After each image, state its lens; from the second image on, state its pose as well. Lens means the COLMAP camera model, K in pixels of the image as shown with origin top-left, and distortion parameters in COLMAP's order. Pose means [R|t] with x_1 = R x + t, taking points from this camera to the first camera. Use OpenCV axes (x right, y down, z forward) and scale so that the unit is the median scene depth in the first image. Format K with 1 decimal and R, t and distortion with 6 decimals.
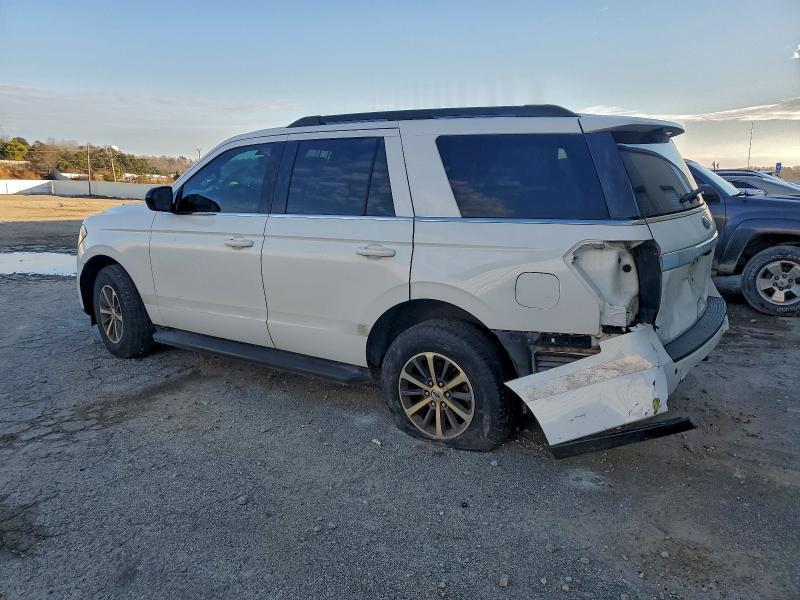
lens RADIAL K [[644.1, 0, 394.3], [0, 644.1, 302.3], [0, 0, 1]] dist [0.000987, -0.001263]
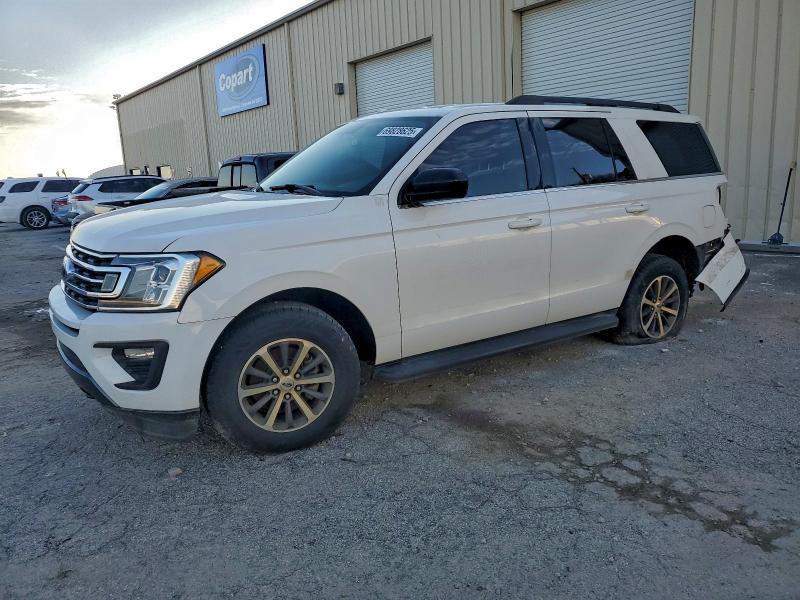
lens RADIAL K [[644.1, 0, 396.9], [0, 644.1, 298.5], [0, 0, 1]] dist [0.000987, -0.001263]
pose [[0.370963, -0.202094, 0.906391, -1.338784], [0.225824, 0.966366, 0.123043, -0.163565], [-0.900772, 0.159040, 0.404124, 0.906226]]
